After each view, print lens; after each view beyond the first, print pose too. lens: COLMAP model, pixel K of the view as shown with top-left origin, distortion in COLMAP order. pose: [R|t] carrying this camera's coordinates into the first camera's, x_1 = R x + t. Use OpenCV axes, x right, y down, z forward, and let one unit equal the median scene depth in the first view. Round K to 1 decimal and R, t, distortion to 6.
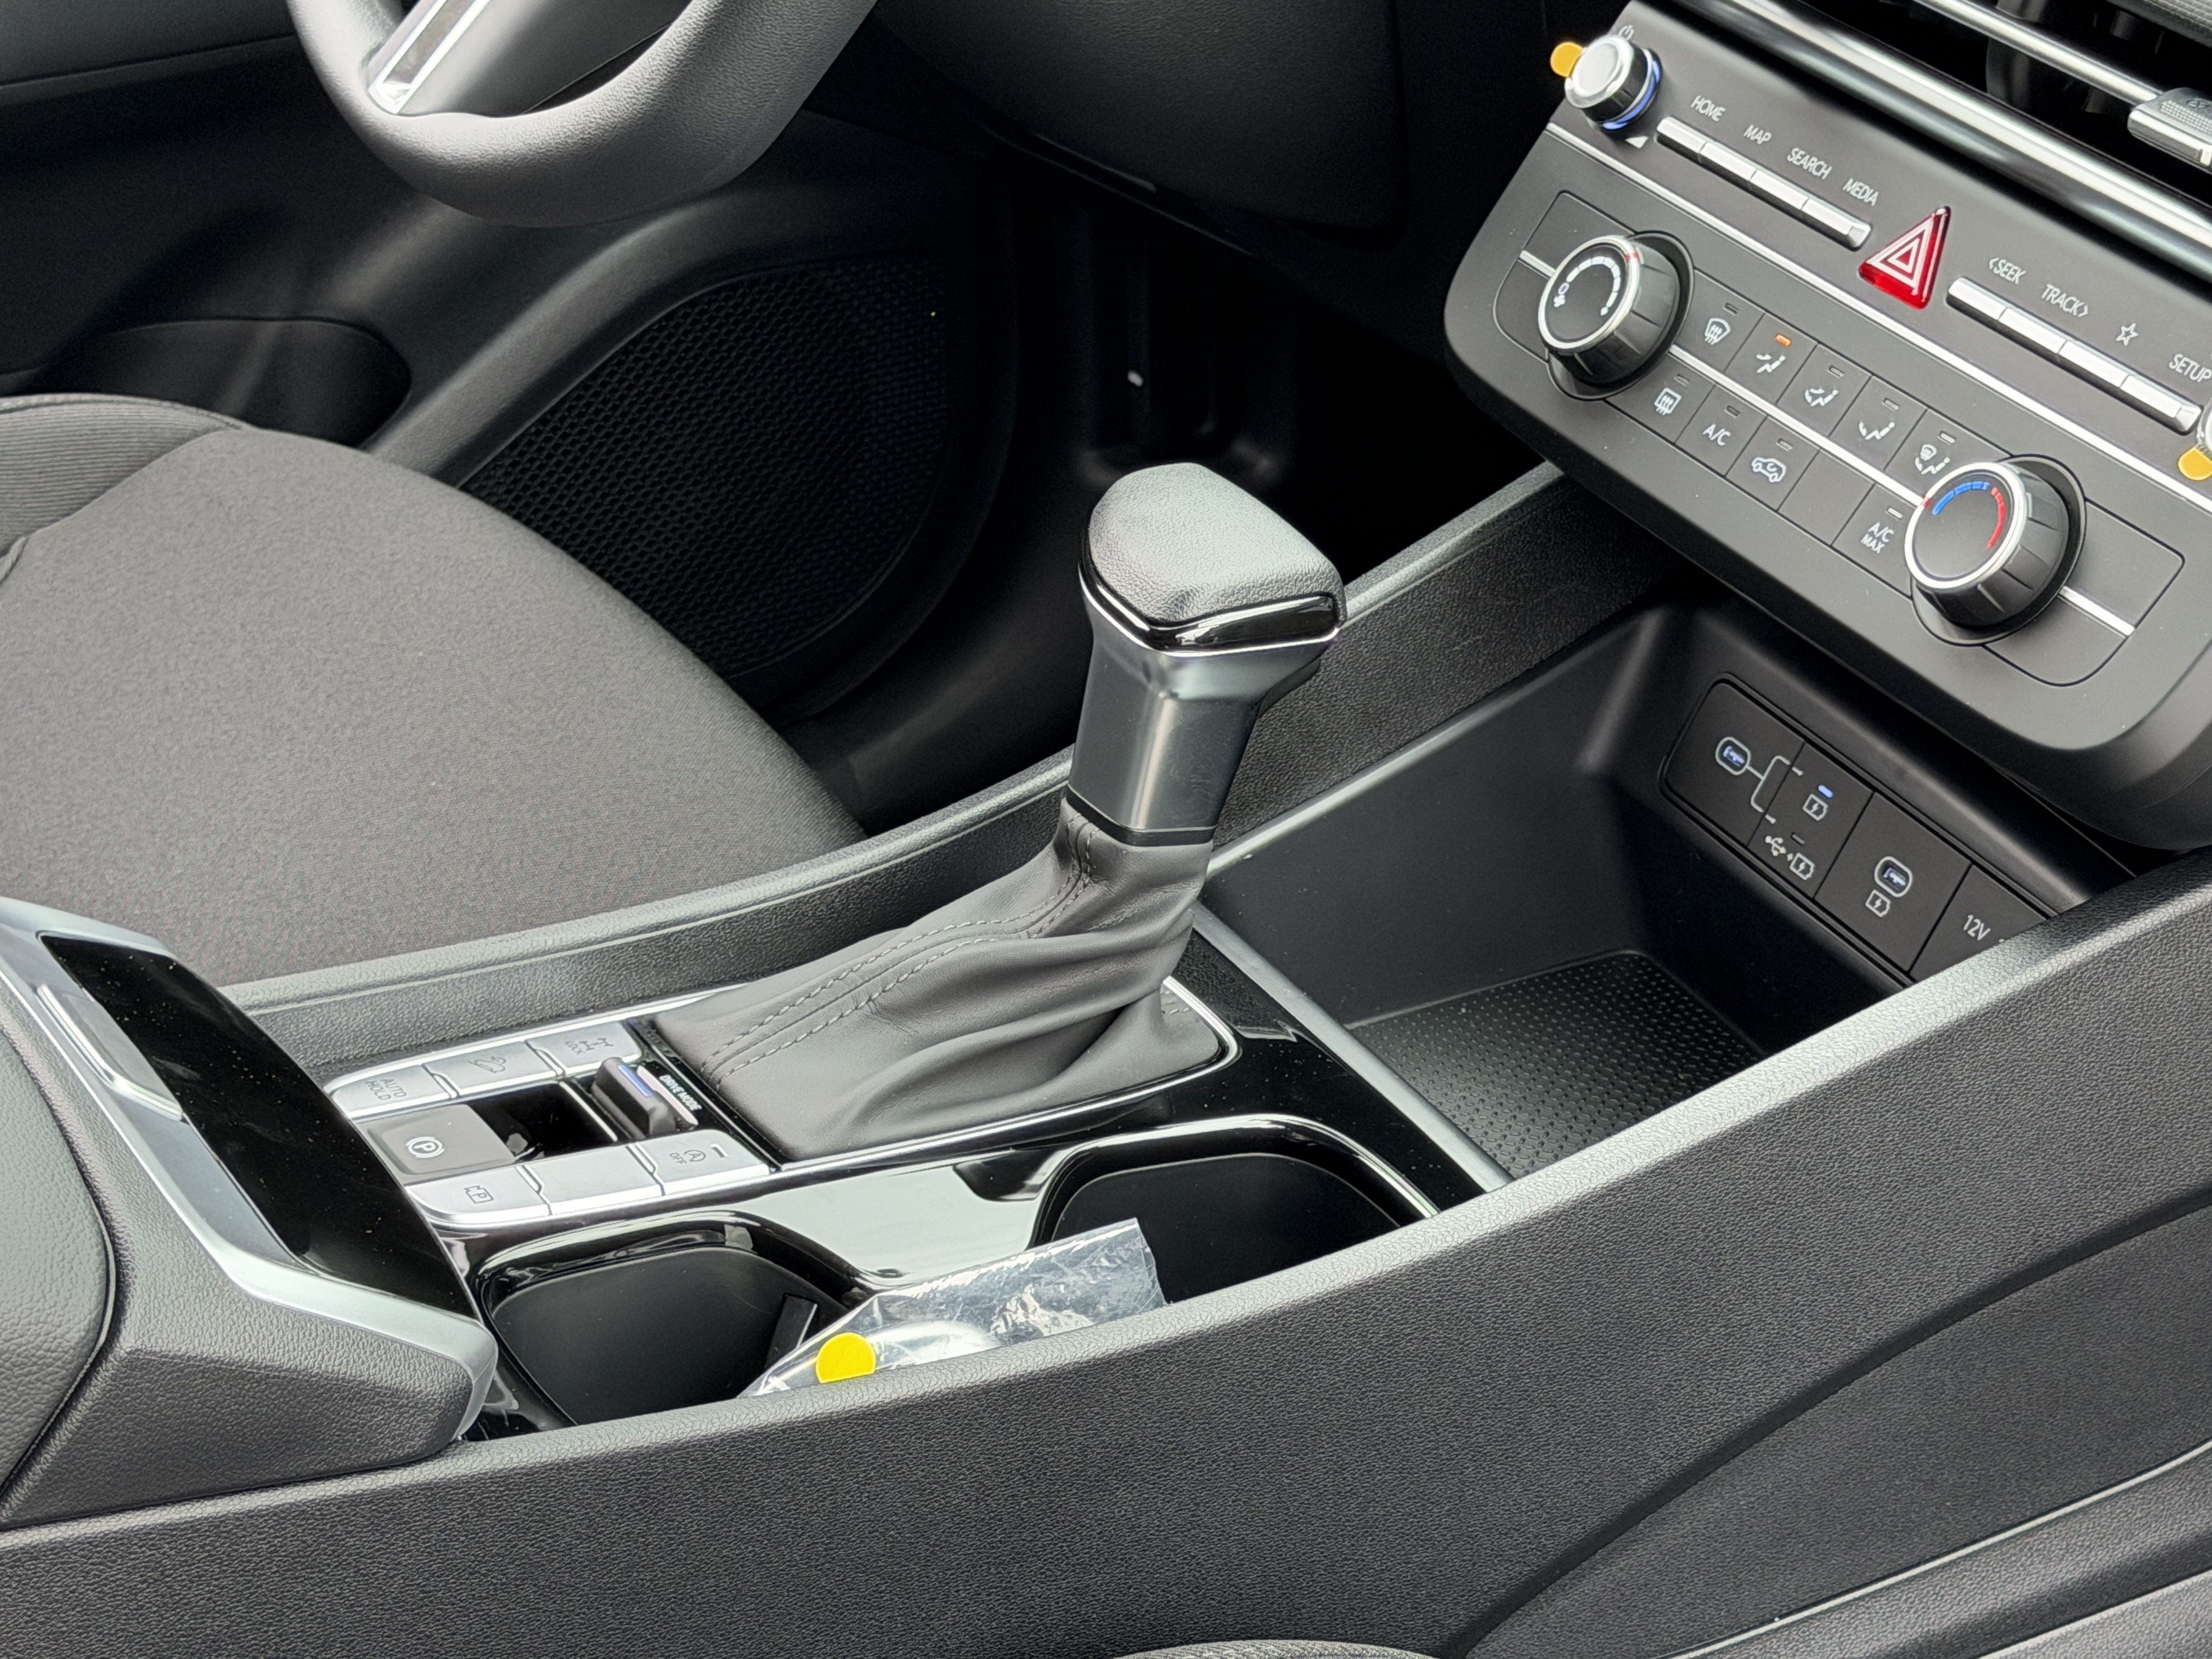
lens RADIAL K [[4650.9, 0, 1111.5], [0, 4650.9, 823.4], [0, 0, 1]] dist [0.138330, 0.000000]
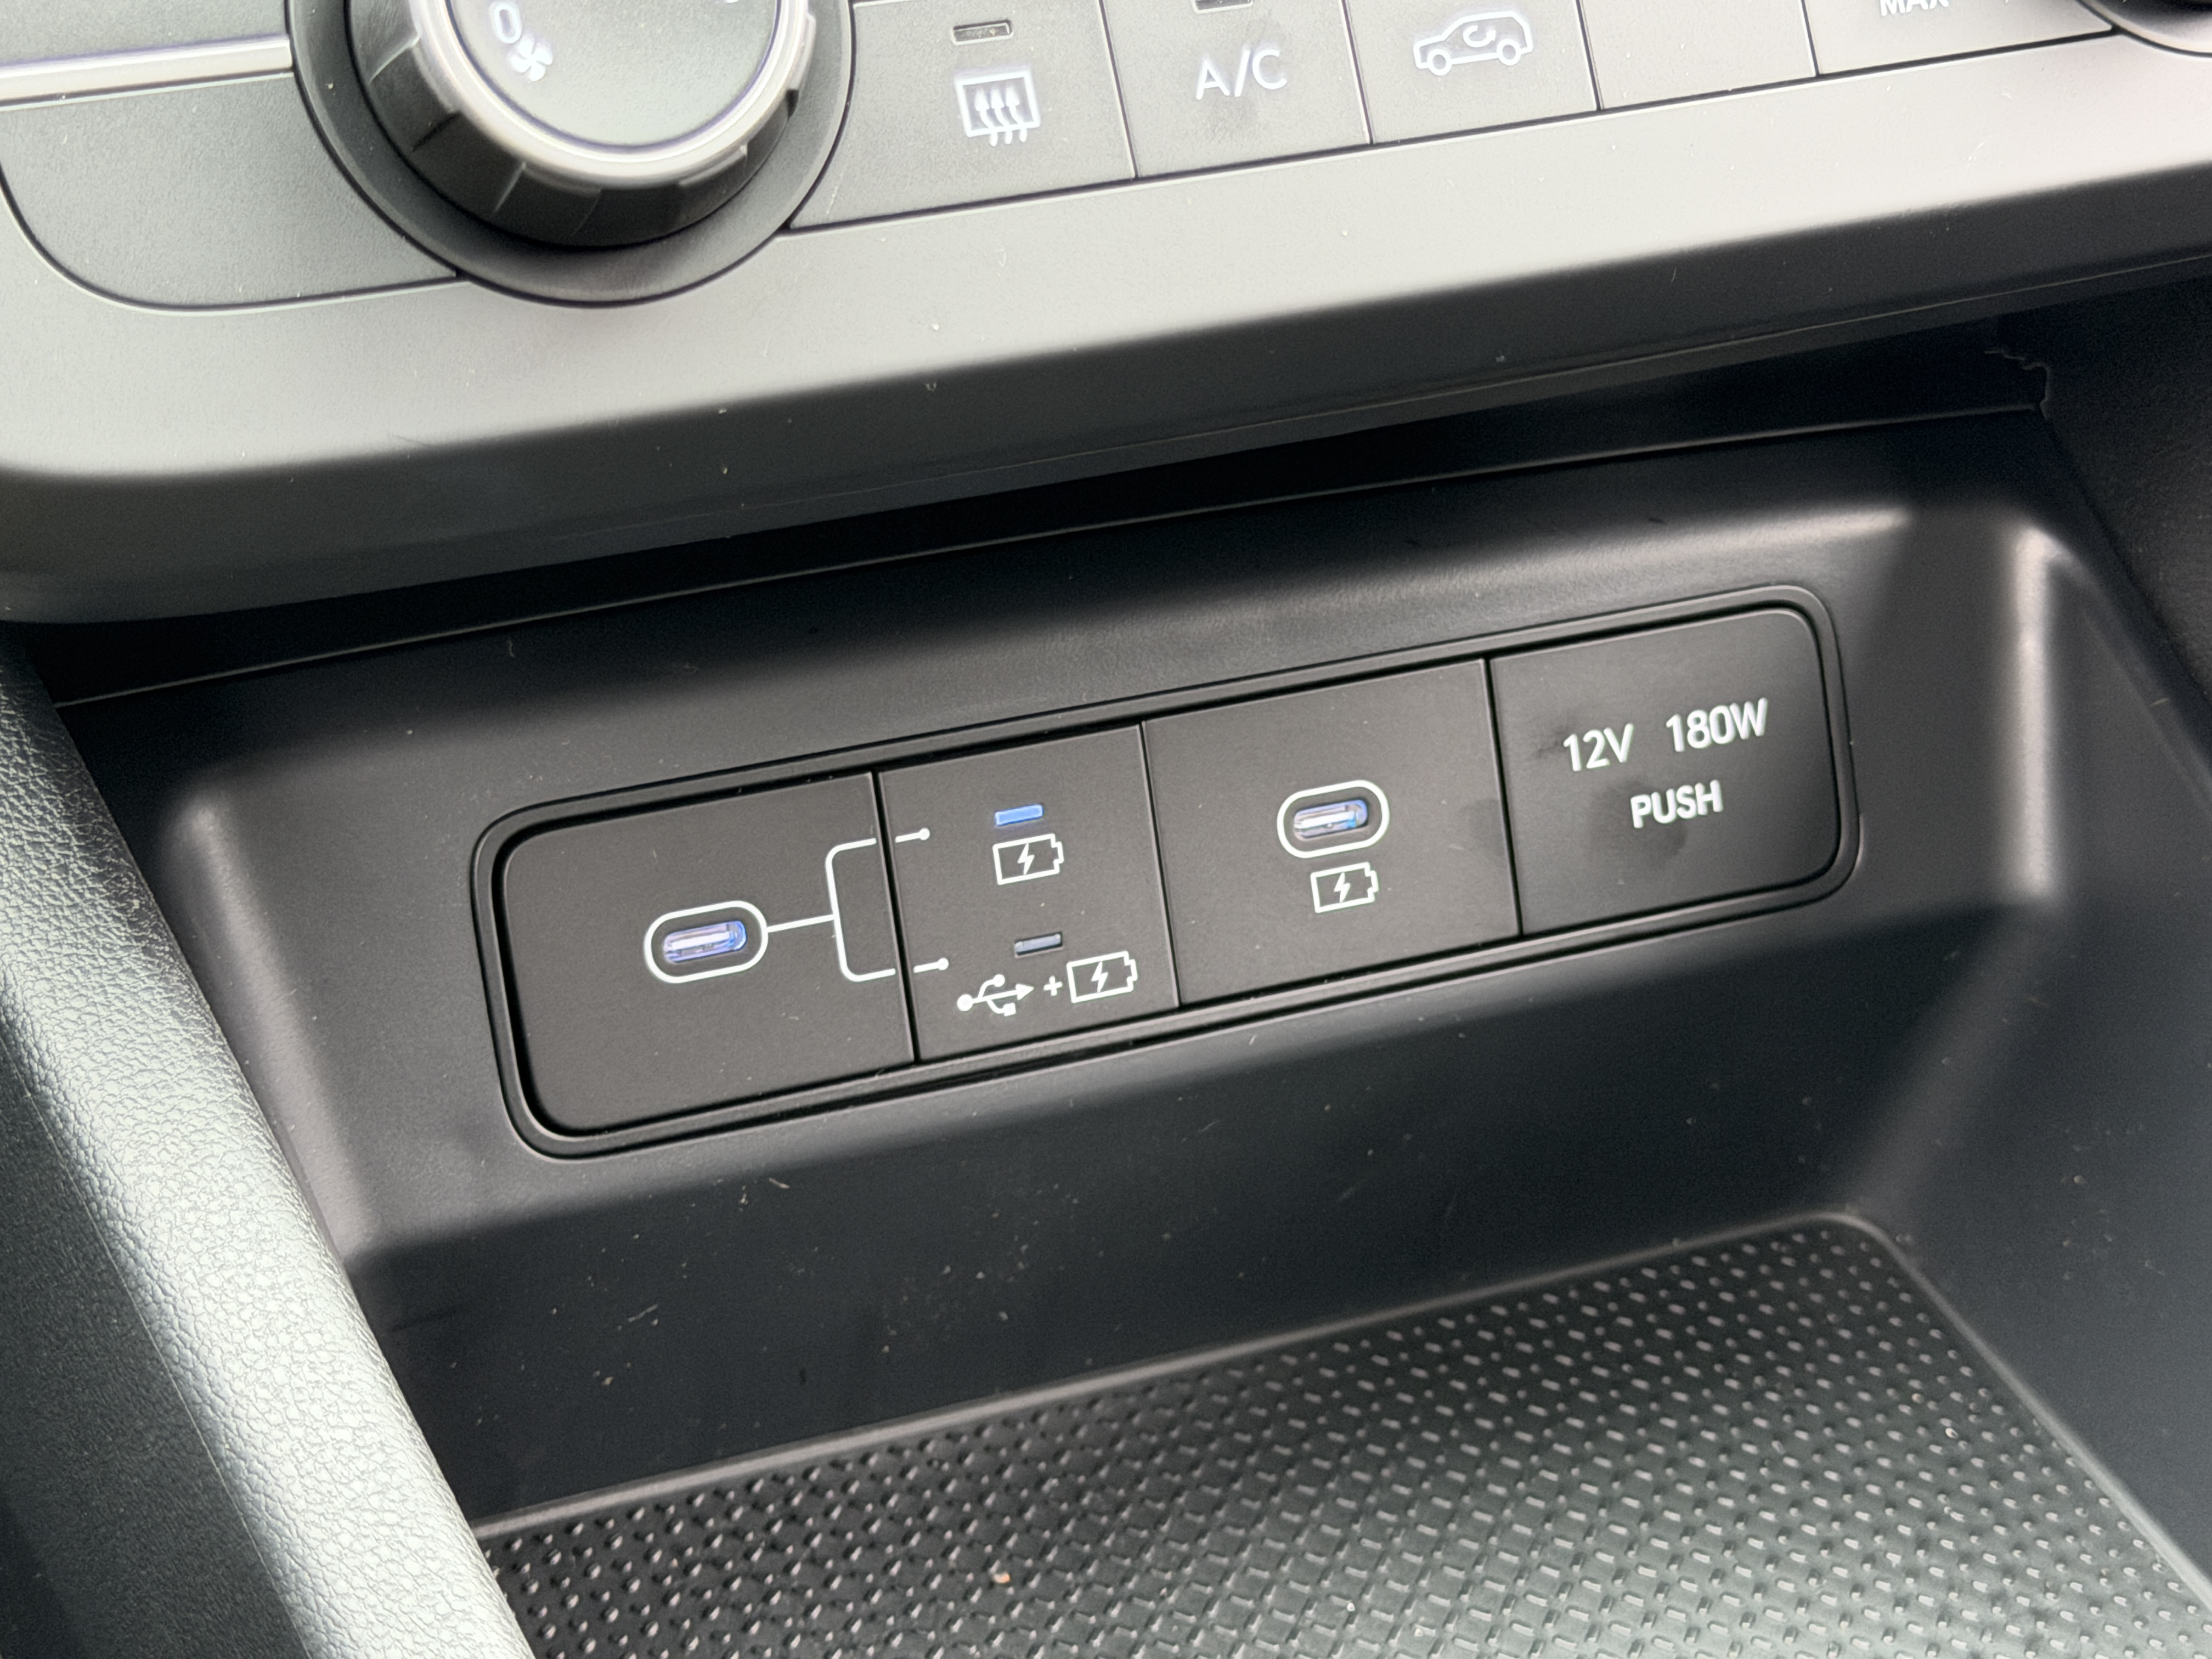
lens RADIAL K [[4179.5, 0, 1112.5], [0, 4179.5, 825.1], [0, 0, 1]] dist [0.069298, 0.000000]
pose [[0.071093, -0.583139, 0.809255, -0.165960], [0.422321, 0.752599, 0.505213, -0.209602], [-0.903654, 0.305848, 0.299776, 0.948651]]
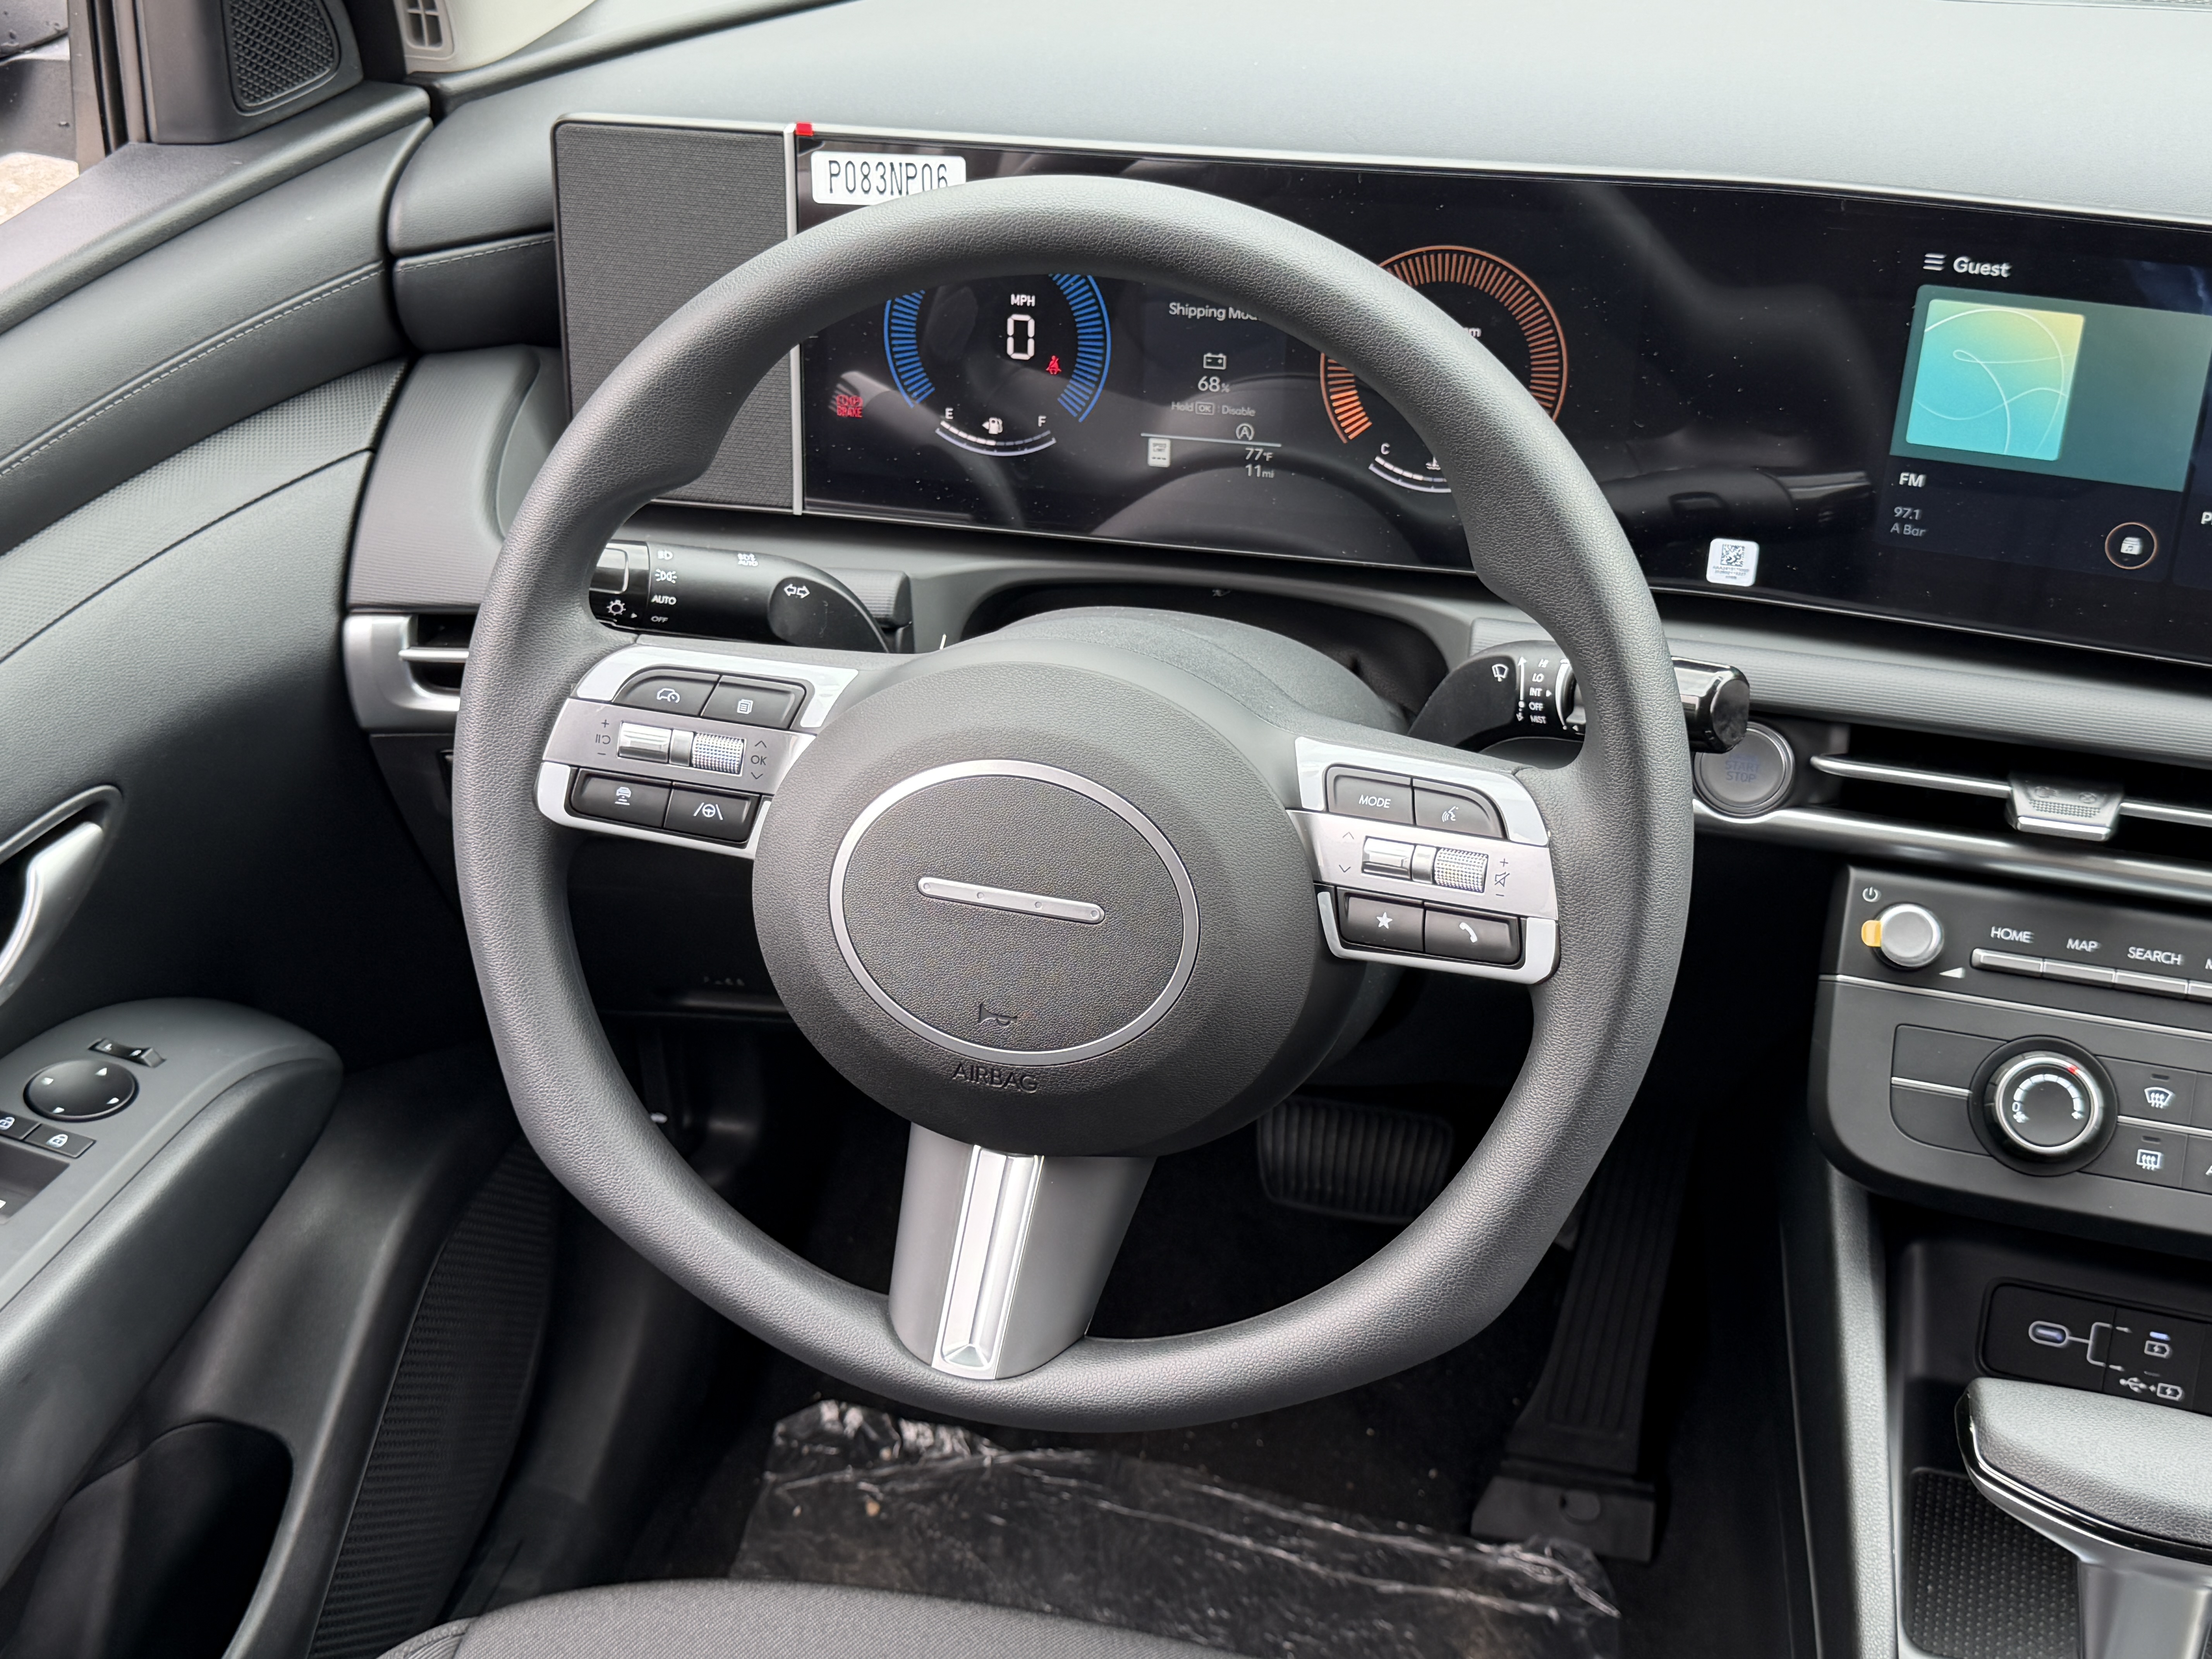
lens RADIAL K [[2636.8, 0, 1092.5], [0, 2636.8, 856.8], [0, 0, 1]] dist [0.092458, 0.000000]
pose [[0.701387, -0.394569, 0.593609, -0.534756], [0.356016, 0.915412, 0.187814, -0.437392], [-0.617502, 0.079604, 0.782531, 0.598375]]
